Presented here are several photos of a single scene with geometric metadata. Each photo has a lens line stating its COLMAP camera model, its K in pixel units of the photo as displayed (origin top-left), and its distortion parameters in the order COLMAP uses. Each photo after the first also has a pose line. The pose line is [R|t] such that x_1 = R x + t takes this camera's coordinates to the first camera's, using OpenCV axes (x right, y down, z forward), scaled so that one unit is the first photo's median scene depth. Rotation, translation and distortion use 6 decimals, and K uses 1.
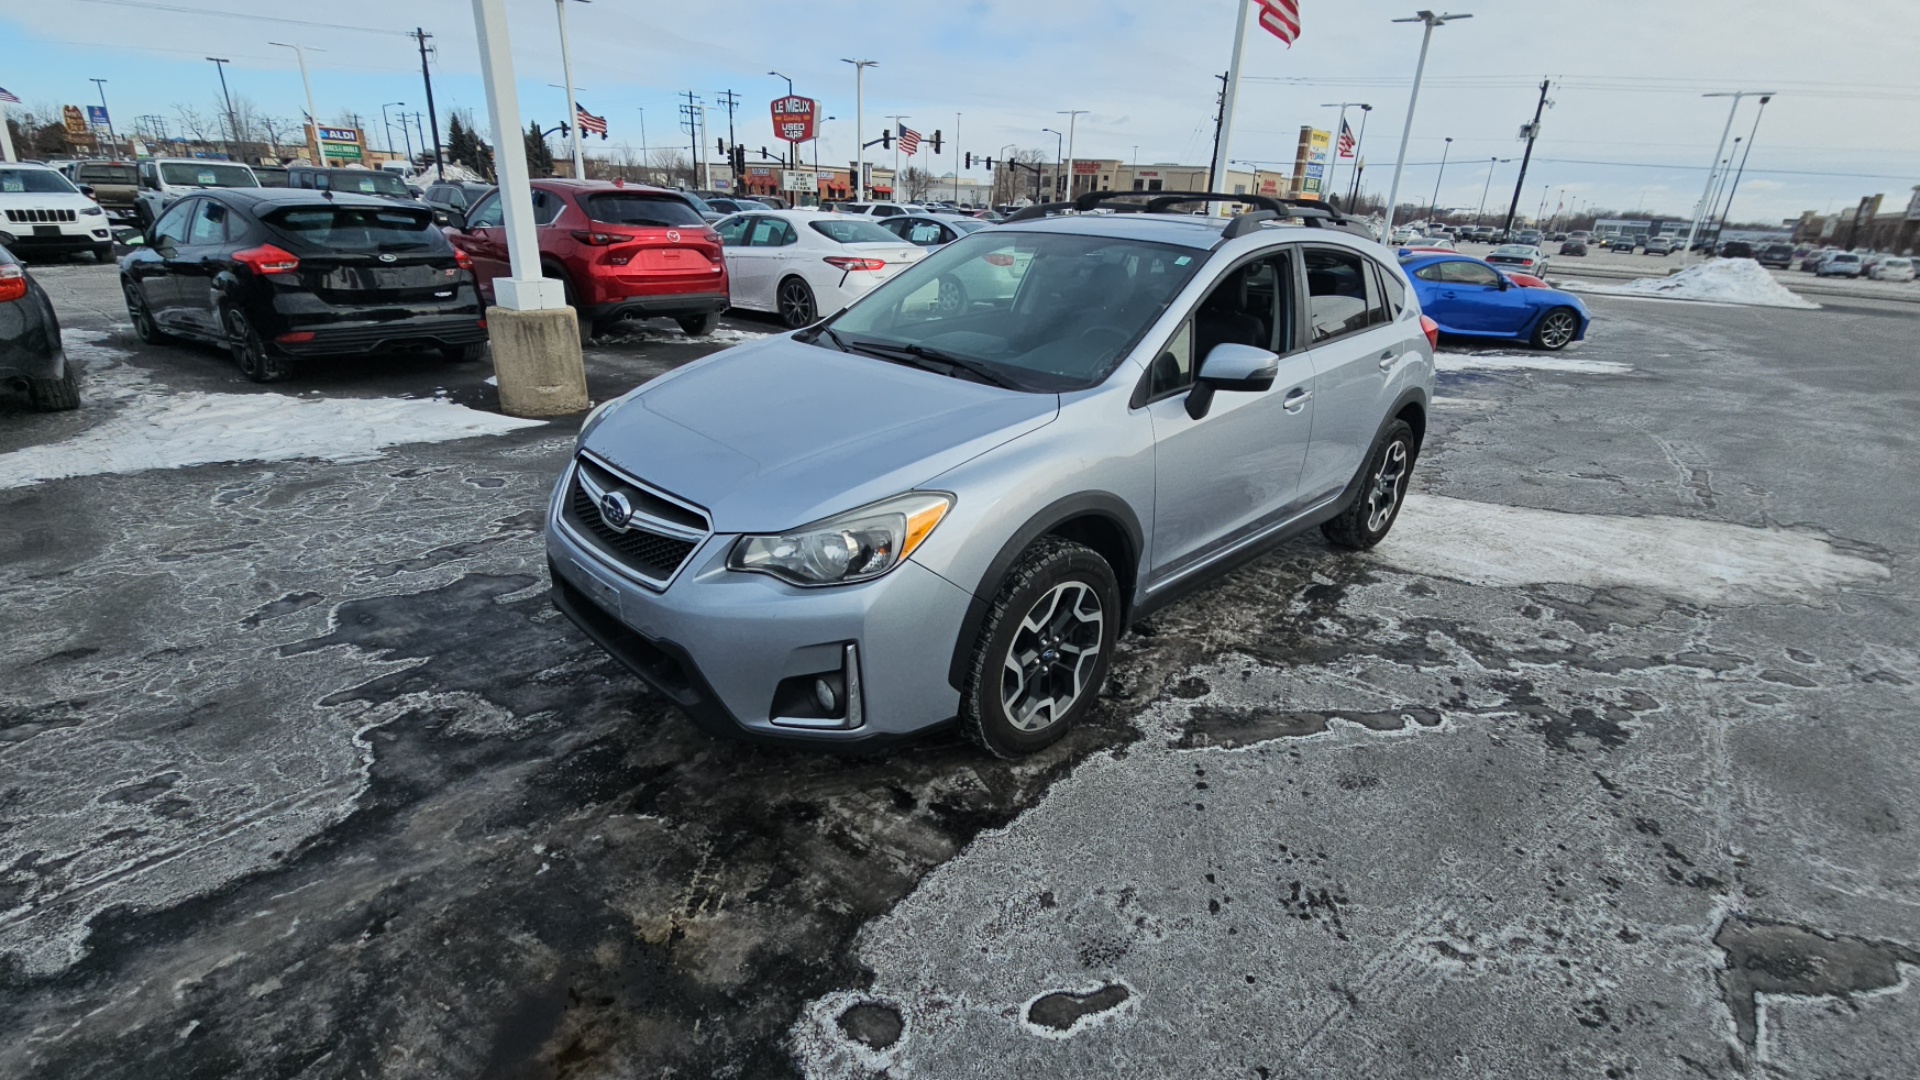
lens RADIAL K [[851.1, 0, 983.0], [0, 851.1, 540.3], [0, 0, 1]] dist [0.006953, -0.005022]
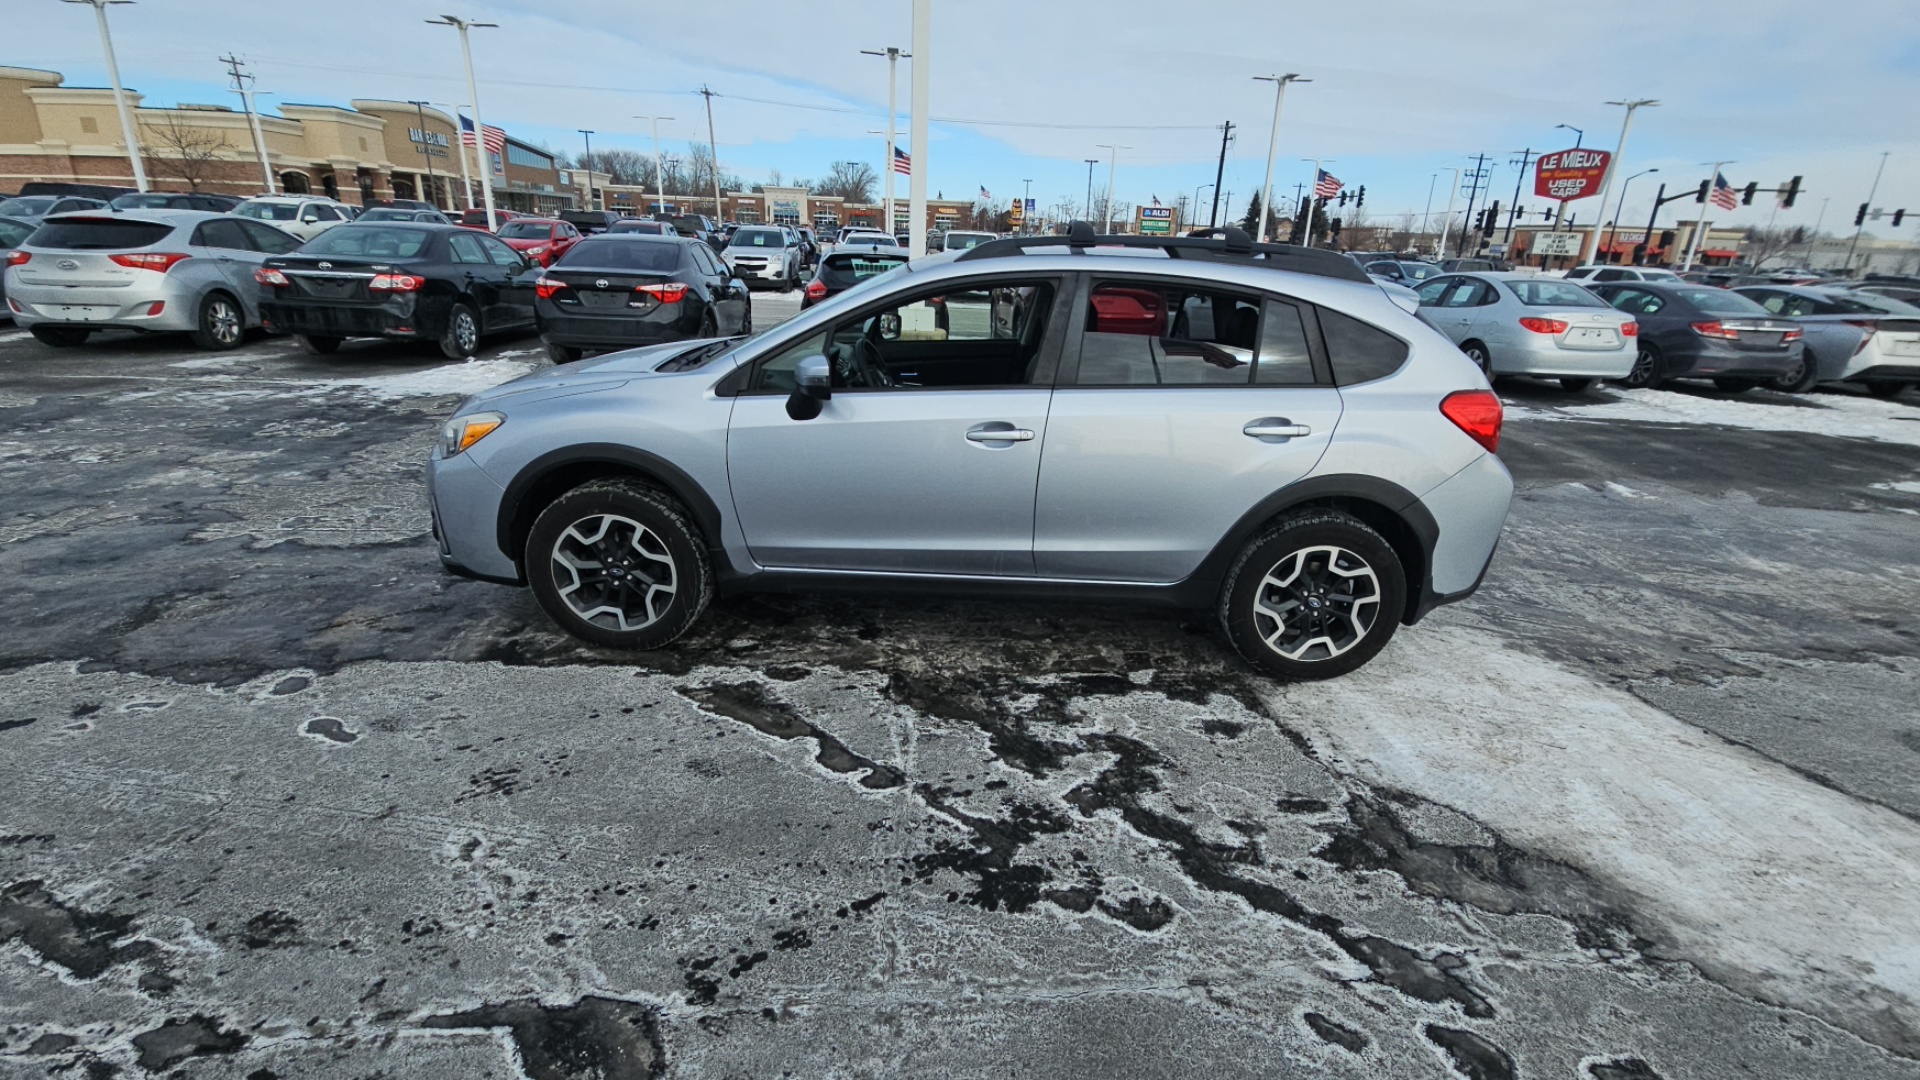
lens RADIAL K [[851.1, 0, 982.5], [0, 851.1, 547.4], [0, 0, 1]] dist [0.006953, -0.005022]
pose [[0.685366, 0.234405, -0.689440, 1.016256], [-0.276171, 0.959714, 0.051758, -0.090986], [0.673797, 0.154930, 0.722492, 0.341733]]
